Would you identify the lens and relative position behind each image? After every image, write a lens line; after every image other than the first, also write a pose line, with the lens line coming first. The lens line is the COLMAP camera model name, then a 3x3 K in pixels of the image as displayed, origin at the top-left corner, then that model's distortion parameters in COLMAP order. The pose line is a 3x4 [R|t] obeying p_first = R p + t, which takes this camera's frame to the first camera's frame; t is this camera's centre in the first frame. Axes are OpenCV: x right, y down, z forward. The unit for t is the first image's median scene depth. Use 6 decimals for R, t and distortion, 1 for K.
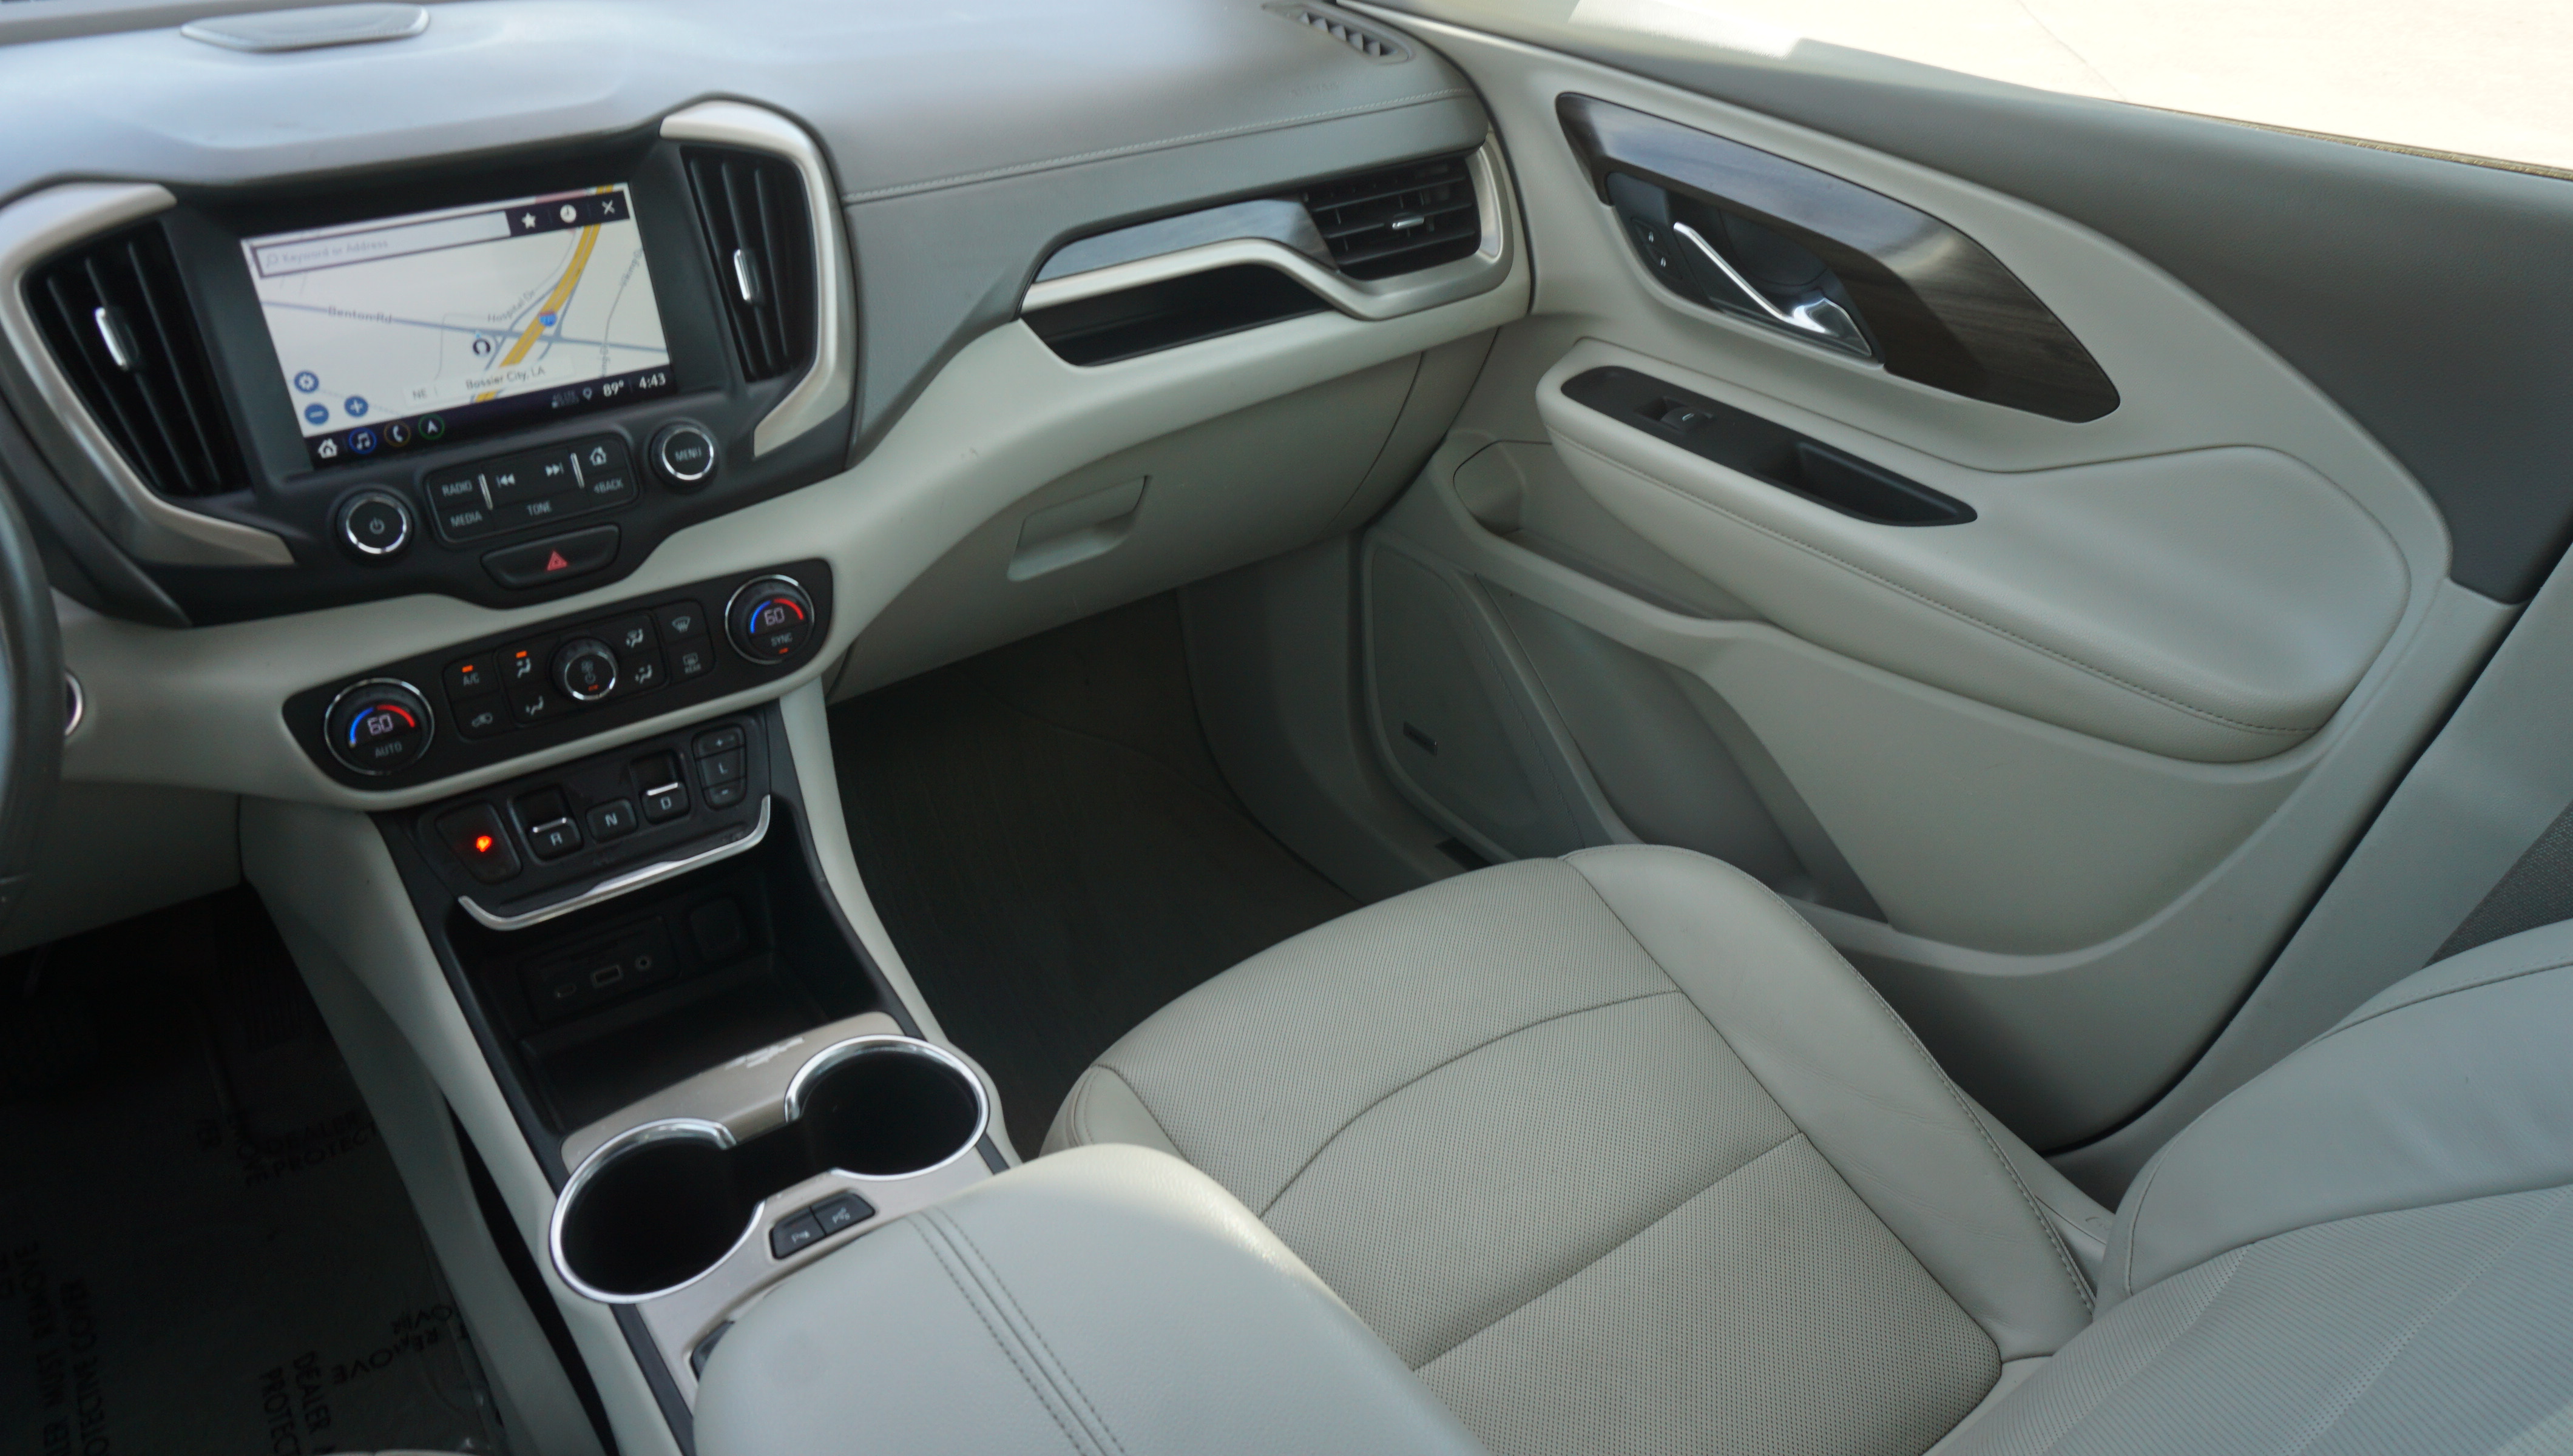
lens RADIAL K [[1729.7, 0, 1283.7], [0, 1729.7, 731.9], [0, 0, 1]] dist [-0.046247, 0.034419]
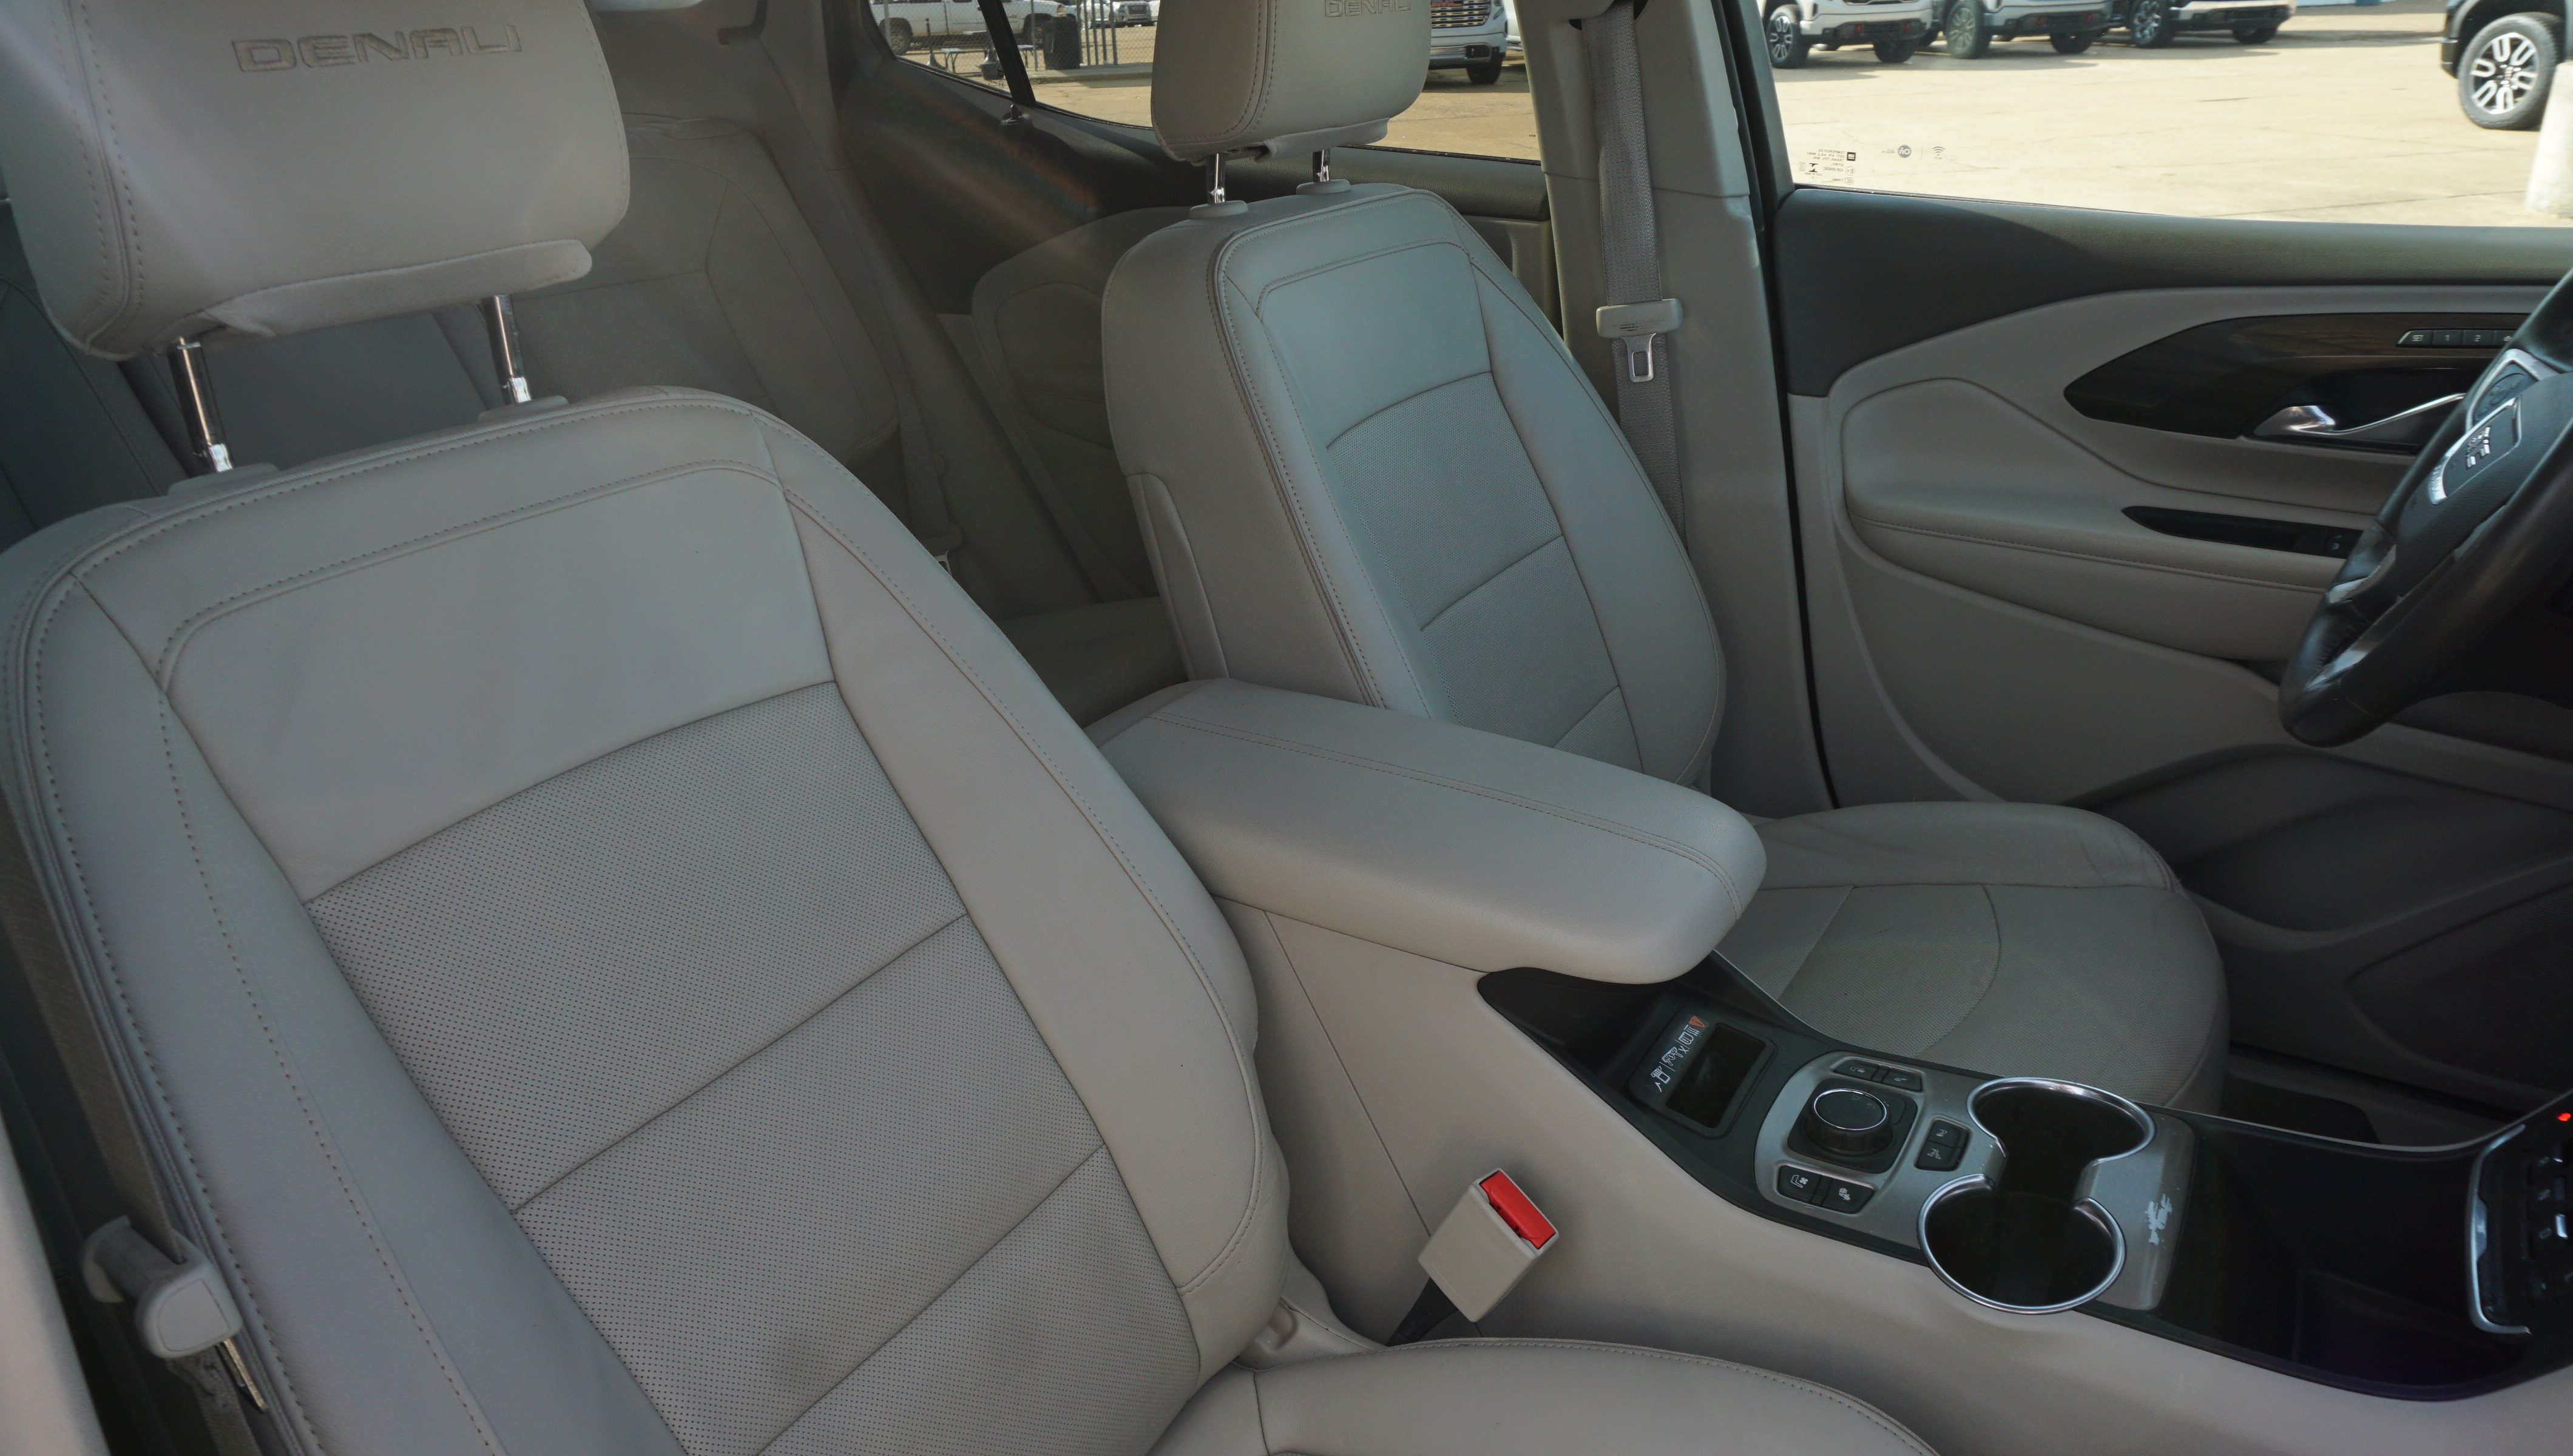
lens RADIAL K [[1729.7, 0, 1294.9], [0, 1729.7, 732.7], [0, 0, 1]] dist [-0.046247, 0.034419]
pose [[-0.920439, 0.176291, -0.348875, 0.450657], [-0.189244, 0.579972, 0.792350, -0.654812], [0.342022, 0.795332, -0.500467, 1.058362]]
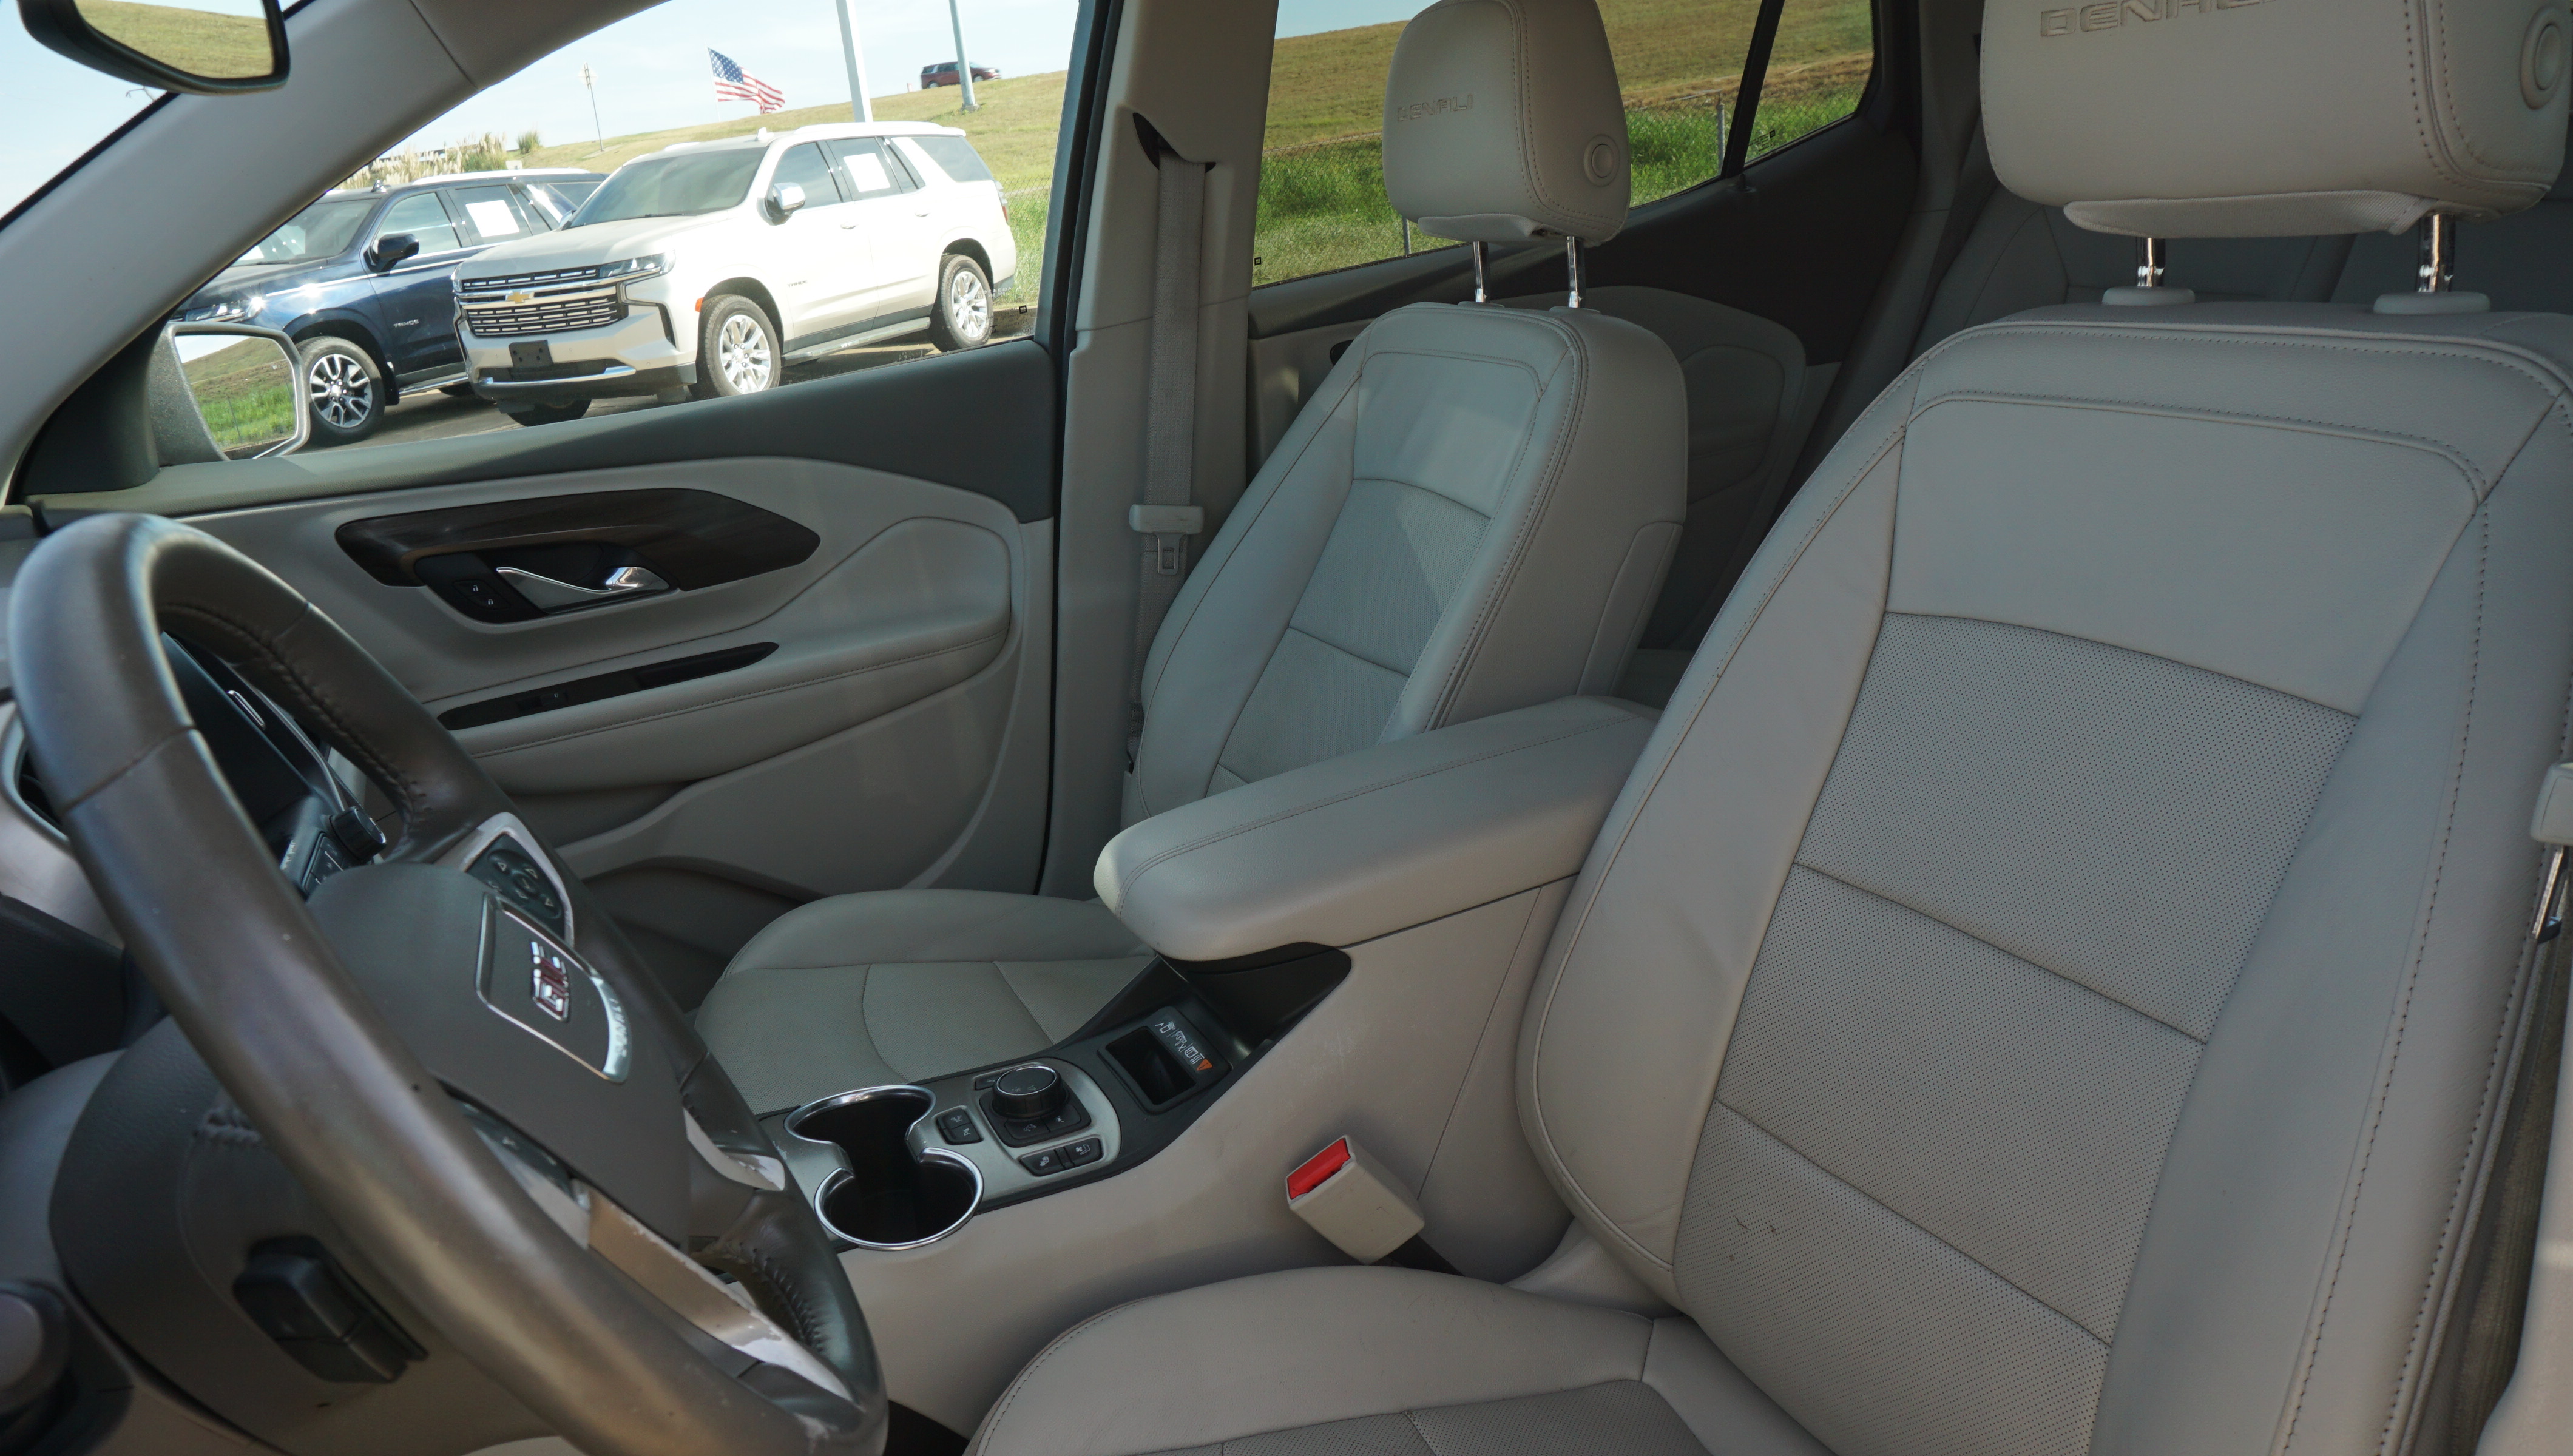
lens RADIAL K [[1729.7, 0, 1293.6], [0, 1729.7, 729.9], [0, 0, 1]] dist [-0.046247, 0.034419]
pose [[0.183694, -0.333342, 0.924738, -1.222854], [0.618659, 0.770265, 0.154766, -0.011752], [-0.763883, 0.543668, 0.347718, 0.112971]]
